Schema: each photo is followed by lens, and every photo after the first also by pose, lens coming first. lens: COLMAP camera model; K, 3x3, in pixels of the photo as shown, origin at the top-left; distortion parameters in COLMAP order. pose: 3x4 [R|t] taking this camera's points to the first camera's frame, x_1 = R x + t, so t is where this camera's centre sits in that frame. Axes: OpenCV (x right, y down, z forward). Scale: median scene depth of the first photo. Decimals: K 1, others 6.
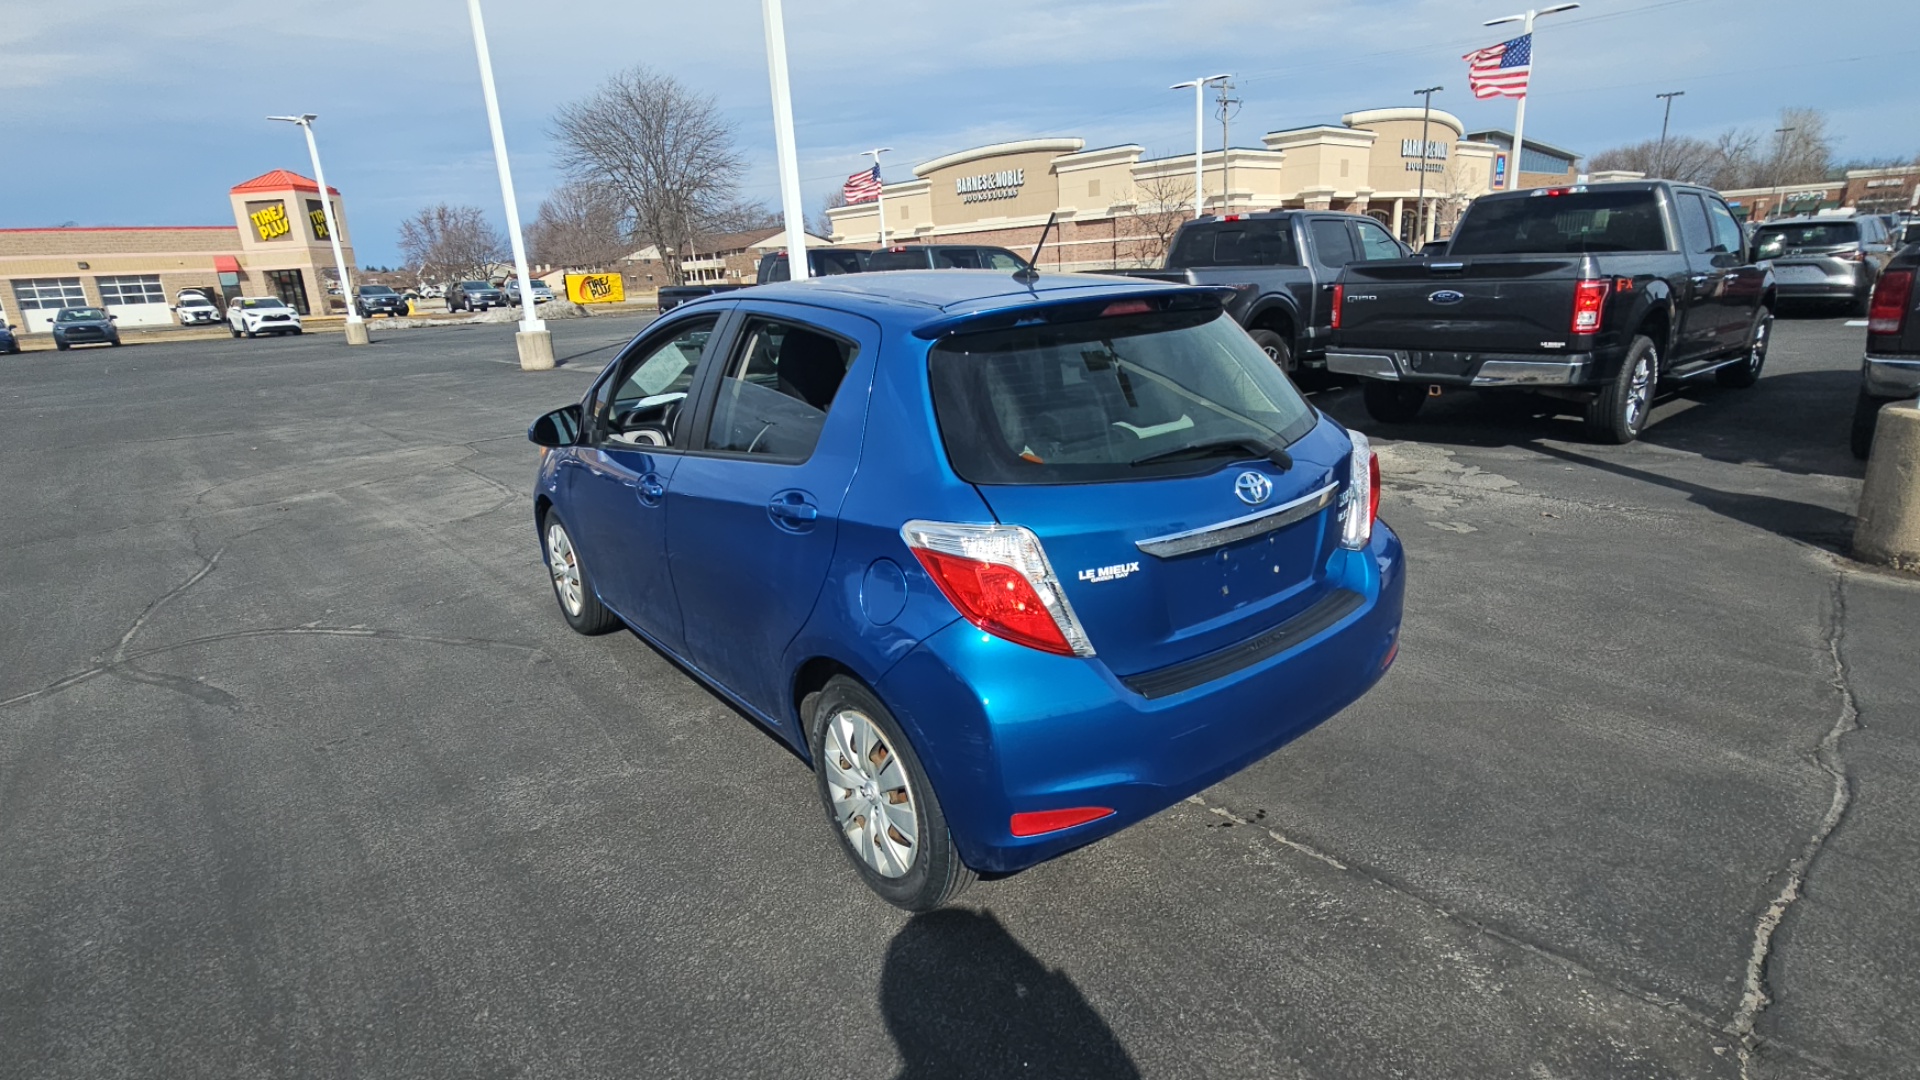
lens RADIAL K [[946.3, 0, 979.2], [0, 946.3, 543.4], [0, 0, 1]] dist [0.007688, -0.005573]
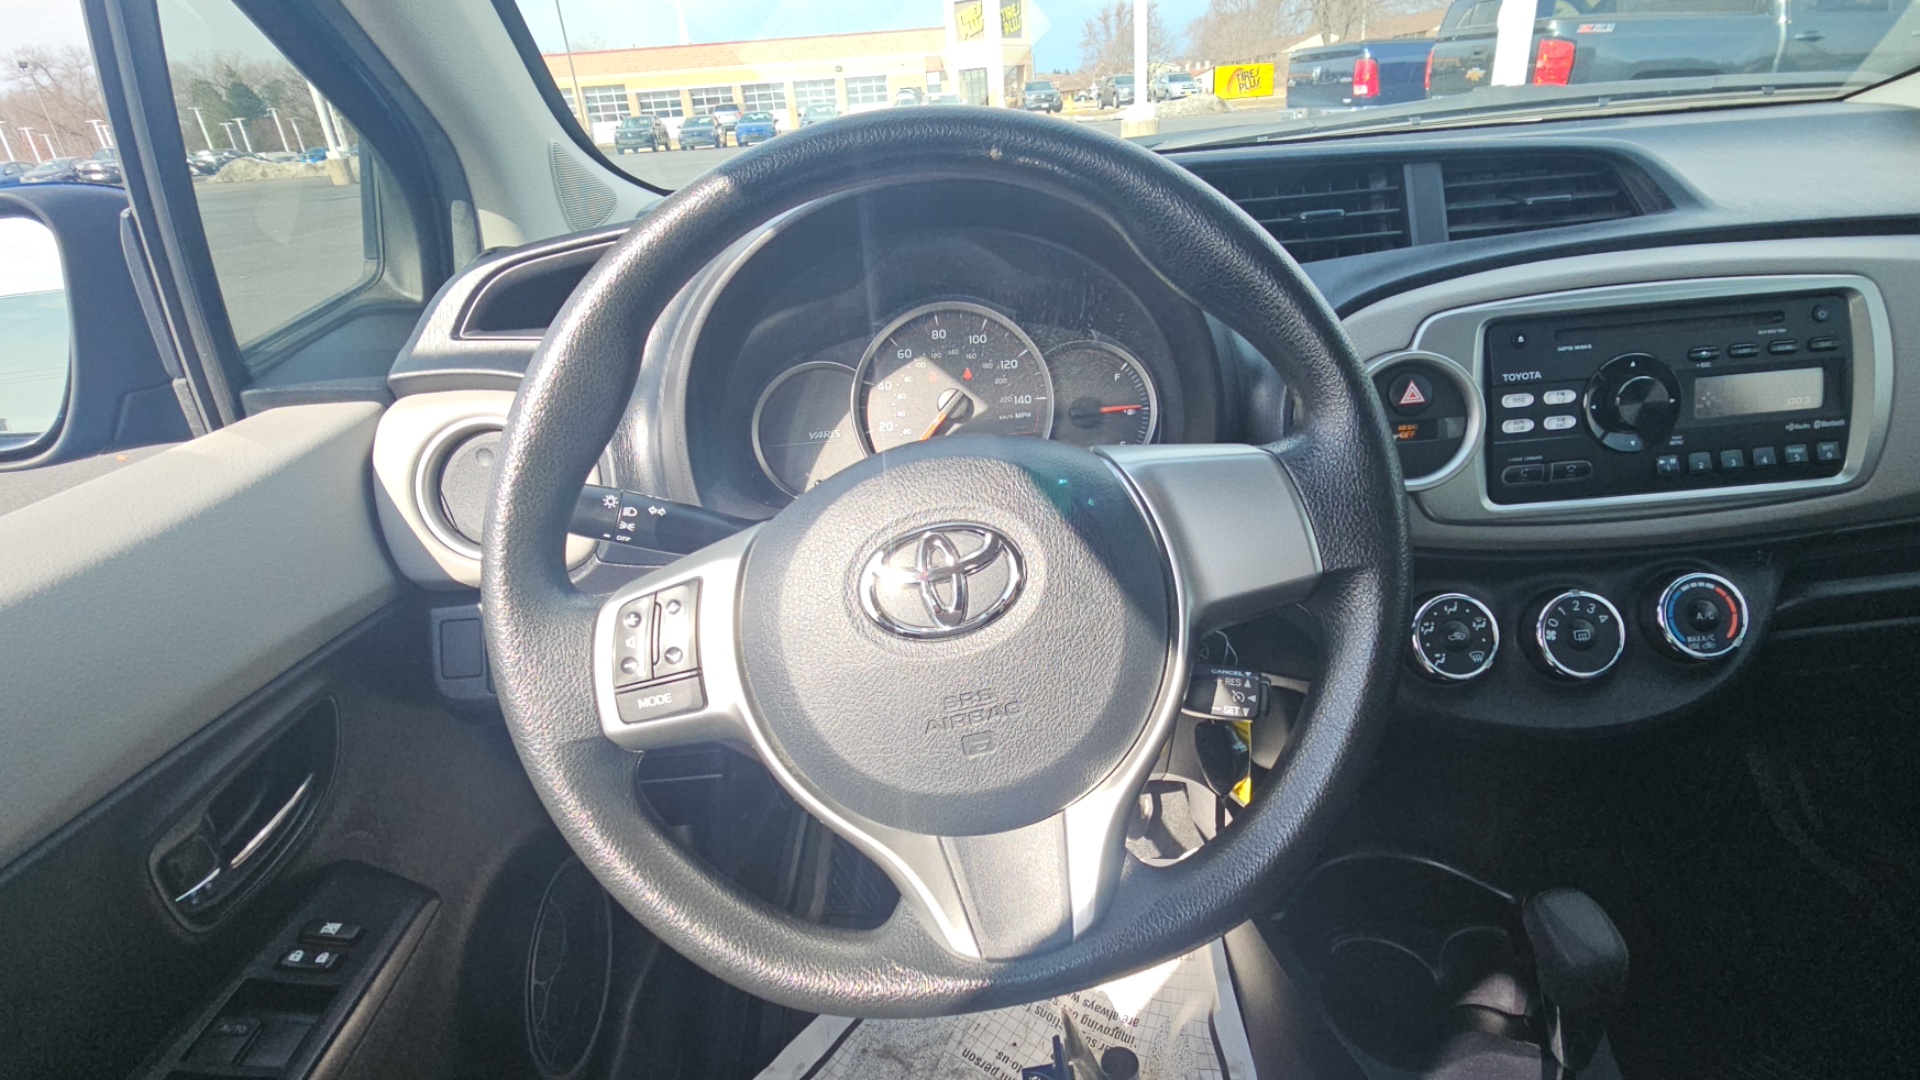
lens RADIAL K [[946.3, 0, 985.3], [0, 946.3, 551.5], [0, 0, 1]] dist [0.007688, -0.005573]
pose [[0.813771, 0.243947, -0.527510, -0.018587], [-0.138380, 0.962869, 0.231806, -0.012651], [0.564472, -0.115640, 0.817312, 0.083410]]
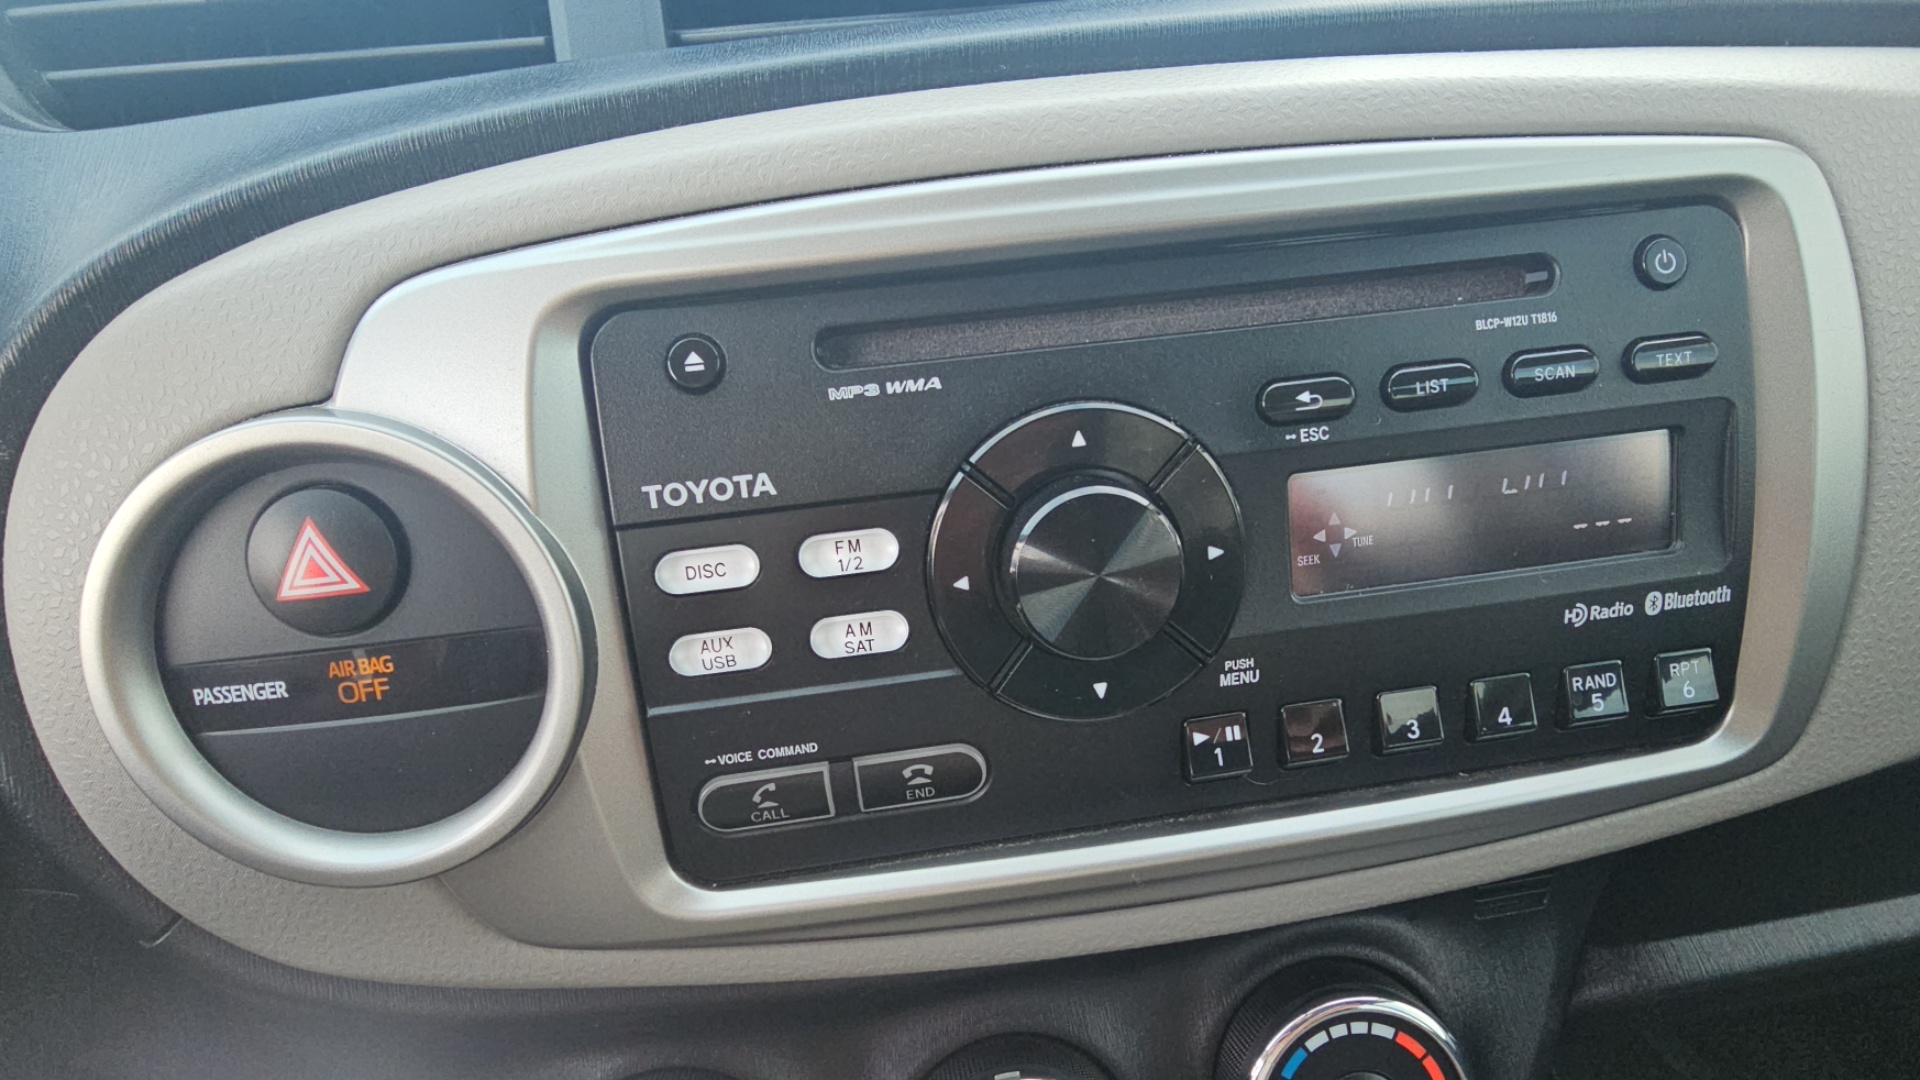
lens RADIAL K [[946.3, 0, 977.2], [0, 946.3, 538.5], [0, 0, 1]] dist [0.007688, -0.005573]
pose [[0.866119, 0.229579, -0.443995, -0.017407], [-0.125582, 0.959734, 0.251278, -0.013851], [0.483805, -0.161879, 0.860074, 0.095522]]
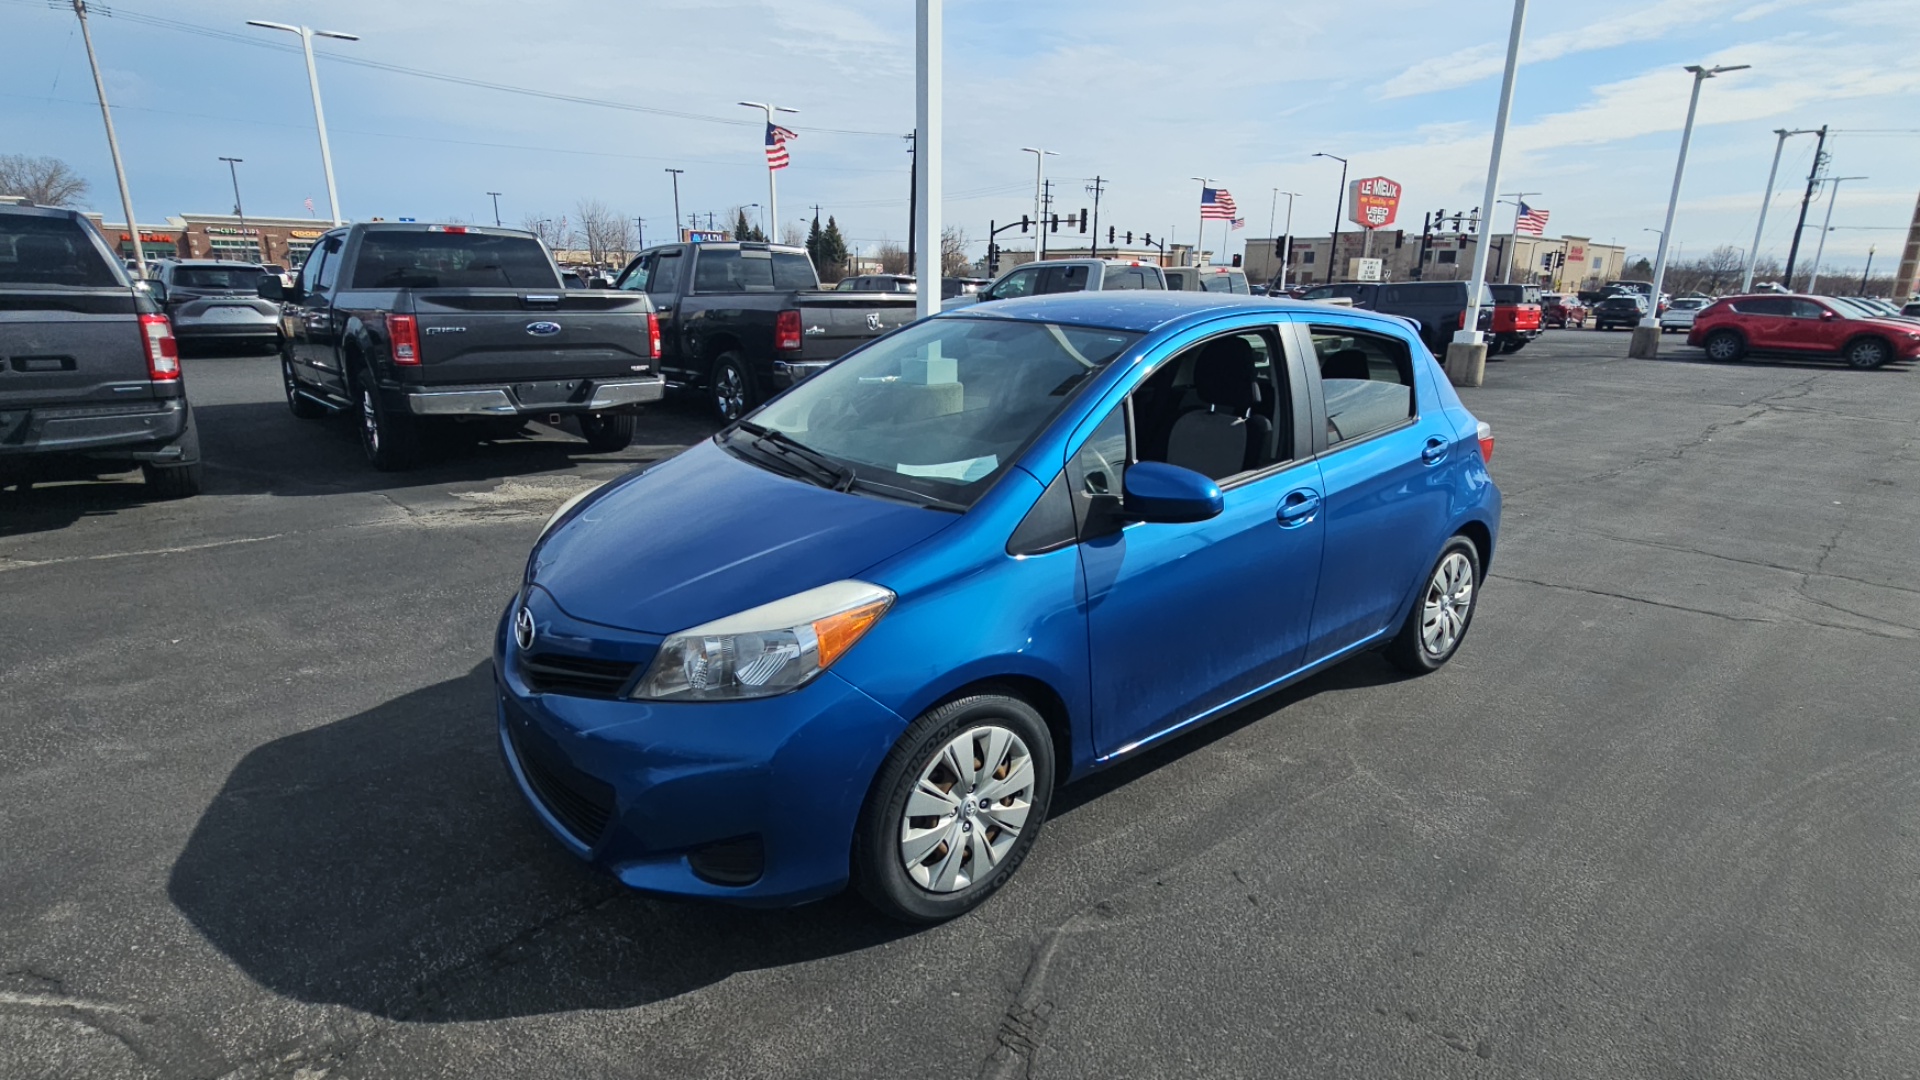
lens RADIAL K [[946.3, 0, 980.9], [0, 946.3, 544.2], [0, 0, 1]] dist [0.007688, -0.005573]
pose [[-0.029969, -0.220494, 0.974928, -0.095999], [0.263497, 0.939122, 0.220496, -0.023829], [-0.964195, 0.263499, 0.029954, 0.096627]]
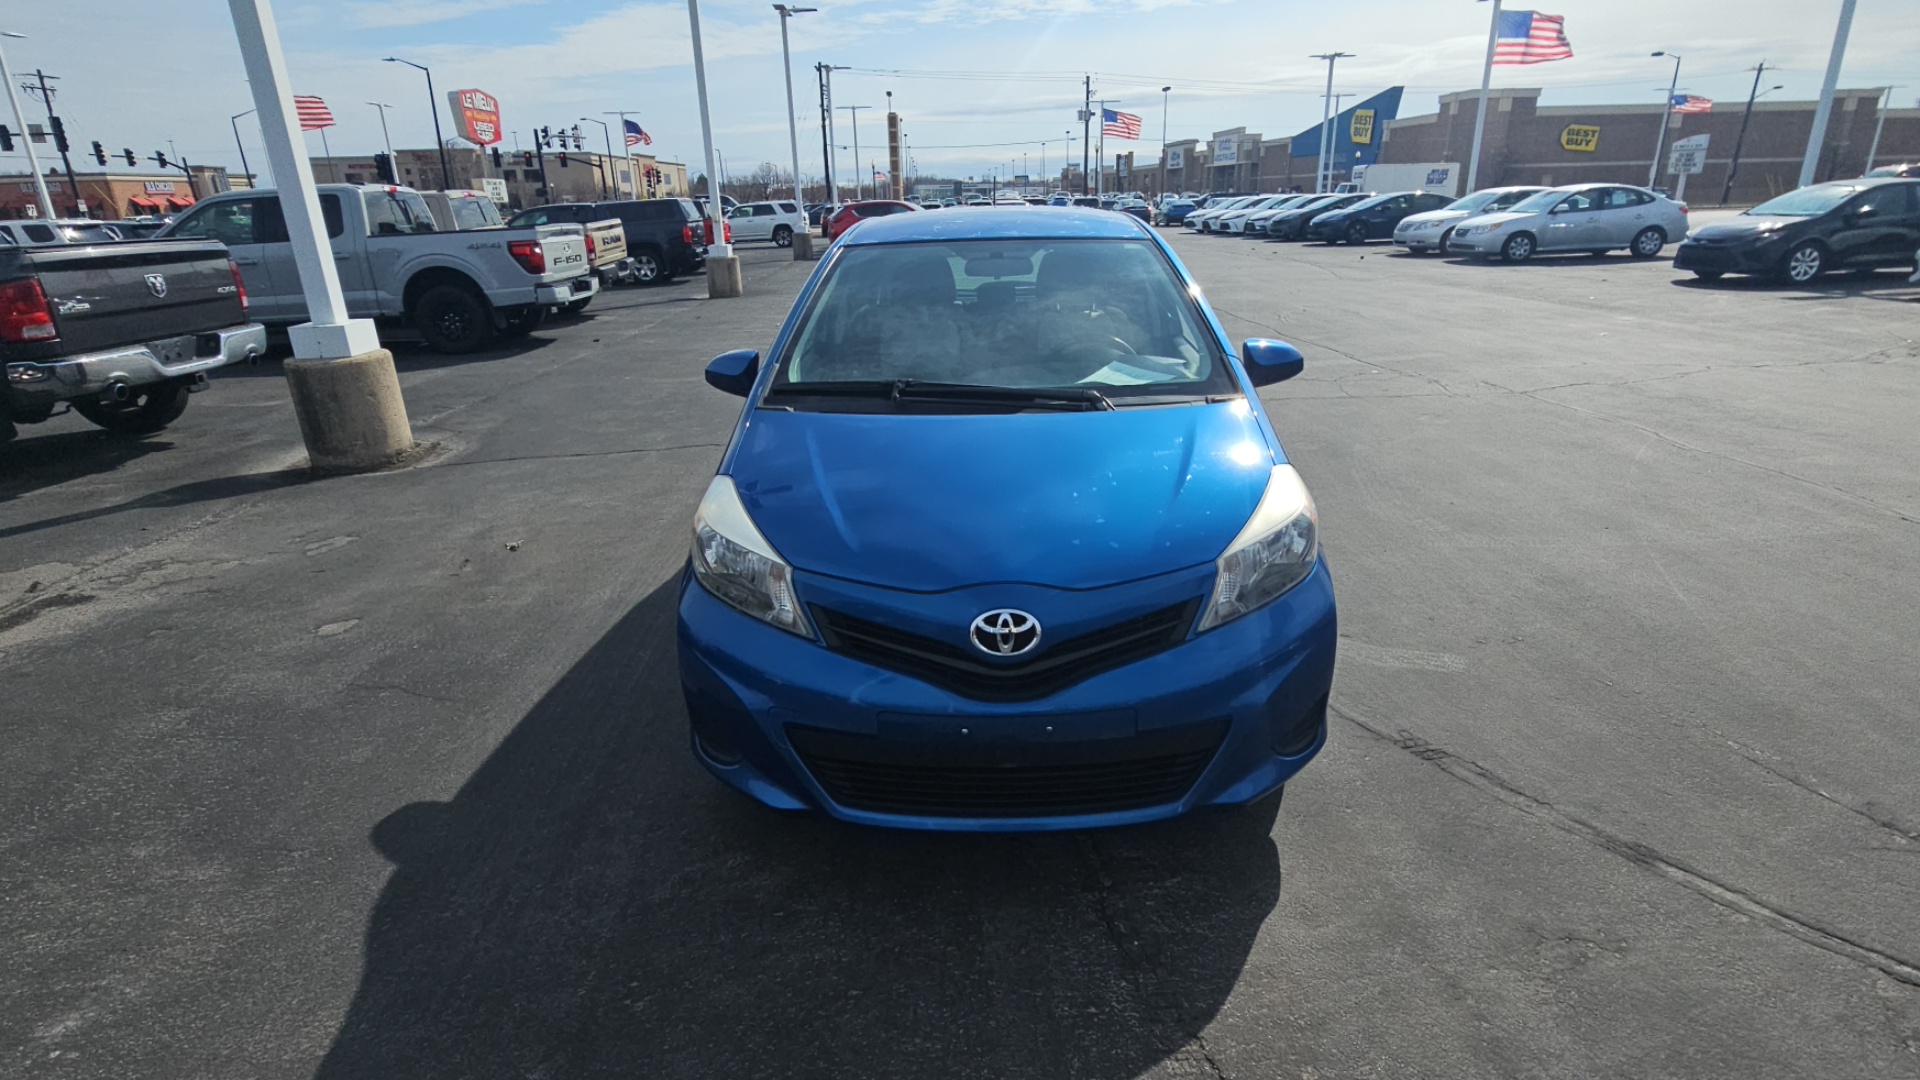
lens RADIAL K [[946.3, 0, 980.5], [0, 946.3, 549.4], [0, 0, 1]] dist [0.007688, -0.005573]
pose [[-0.776427, -0.153699, 0.611177, -0.068711], [0.235366, 0.828909, 0.507458, -0.042093], [-0.584606, 0.537854, -0.607412, 0.153722]]
